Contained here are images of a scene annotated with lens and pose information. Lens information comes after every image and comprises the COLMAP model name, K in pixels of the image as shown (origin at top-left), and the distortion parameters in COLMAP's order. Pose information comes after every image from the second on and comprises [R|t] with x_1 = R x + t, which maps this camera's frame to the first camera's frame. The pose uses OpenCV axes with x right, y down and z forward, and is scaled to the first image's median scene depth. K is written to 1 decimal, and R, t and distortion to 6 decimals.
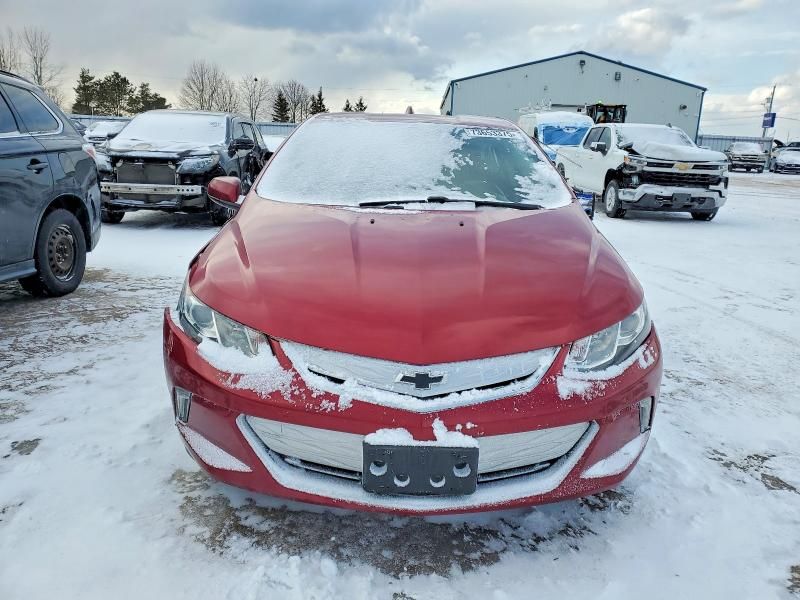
lens RADIAL K [[616.3, 0, 398.5], [0, 616.3, 295.8], [0, 0, 1]] dist [0.027192, 0.005616]
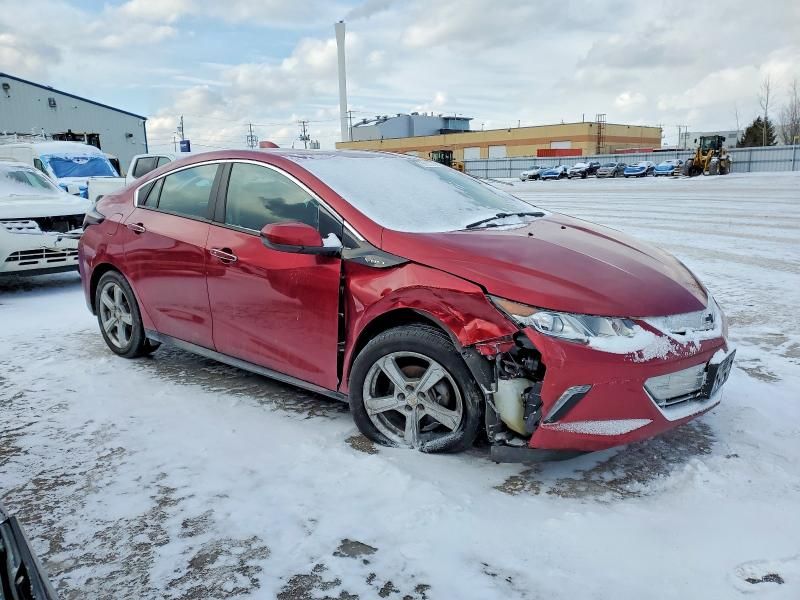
lens RADIAL K [[616.3, 0, 397.2], [0, 616.3, 303.3], [0, 0, 1]] dist [0.027192, 0.005616]
pose [[0.658742, -0.210952, 0.722190, -1.265218], [0.232382, 0.970002, 0.071372, -0.151749], [-0.715582, 0.120809, 0.688003, 0.383784]]
